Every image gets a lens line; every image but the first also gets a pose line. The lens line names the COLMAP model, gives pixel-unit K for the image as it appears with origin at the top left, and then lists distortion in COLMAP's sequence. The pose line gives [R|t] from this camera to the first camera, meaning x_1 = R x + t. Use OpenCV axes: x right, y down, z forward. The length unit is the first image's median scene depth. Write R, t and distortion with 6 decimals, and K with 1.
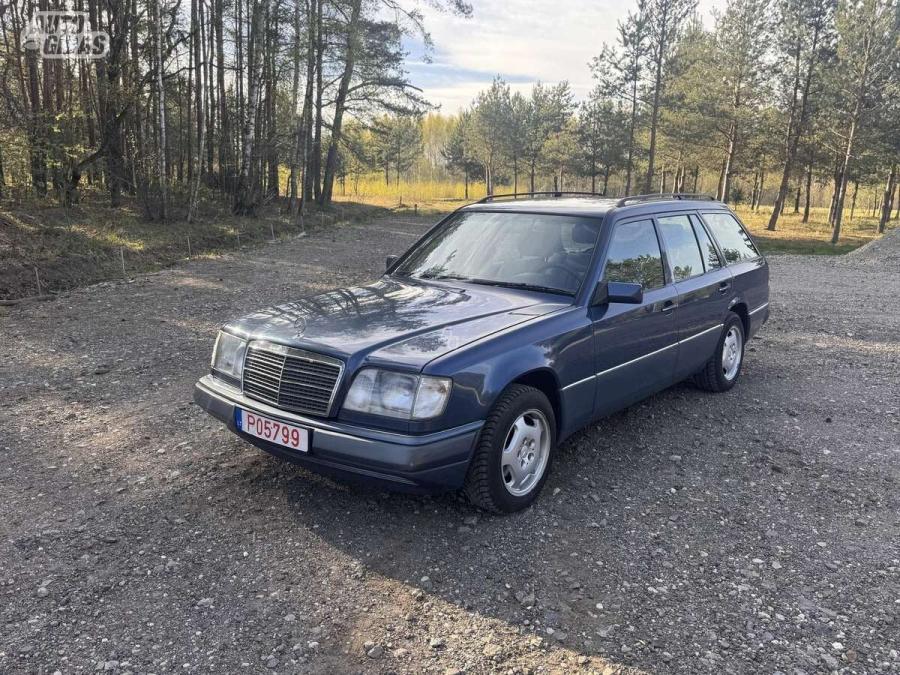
lens RADIAL K [[721.9, 0, 455.5], [0, 721.9, 347.5], [0, 0, 1]] dist [0.085610, -0.071547]
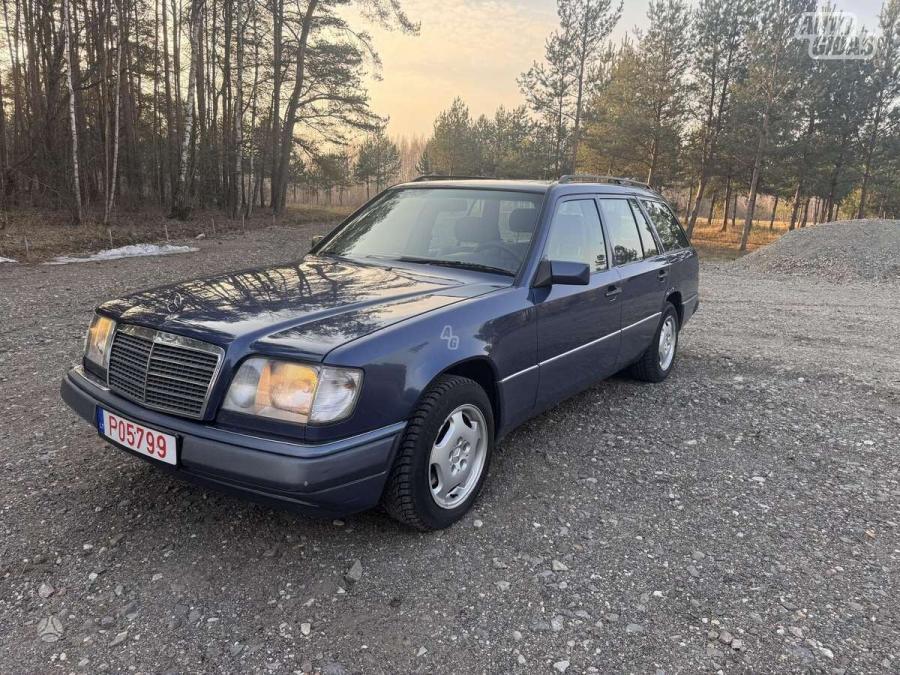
lens RADIAL K [[613.9, 0, 450.0], [0, 613.9, 337.5], [0, 0, 1]] dist [0.049200, -0.048619]
pose [[0.997564, 0.000955, 0.069754, 0.038665], [-0.000529, 0.999981, -0.006122, 0.010862], [-0.069759, 0.006070, 0.997545, 0.297418]]
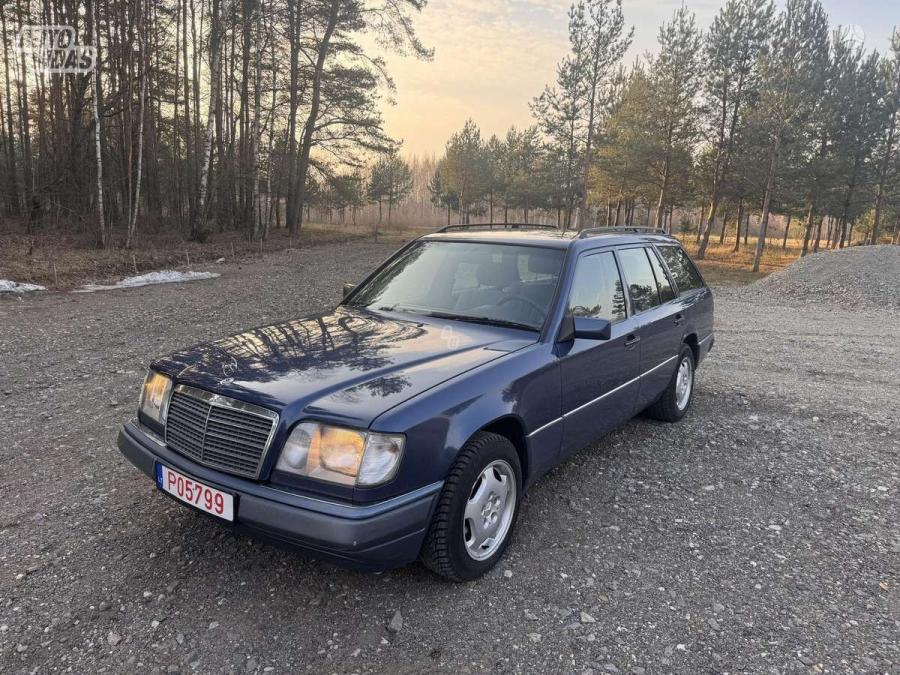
lens RADIAL K [[612.3, 0, 448.3], [0, 612.3, 340.4], [0, 0, 1]] dist [0.046460, -0.044873]
pose [[0.998788, 0.004508, 0.049011, 0.008865], [-0.003097, 0.999580, -0.028826, -0.042800], [-0.049120, 0.028639, 0.998382, 0.249457]]
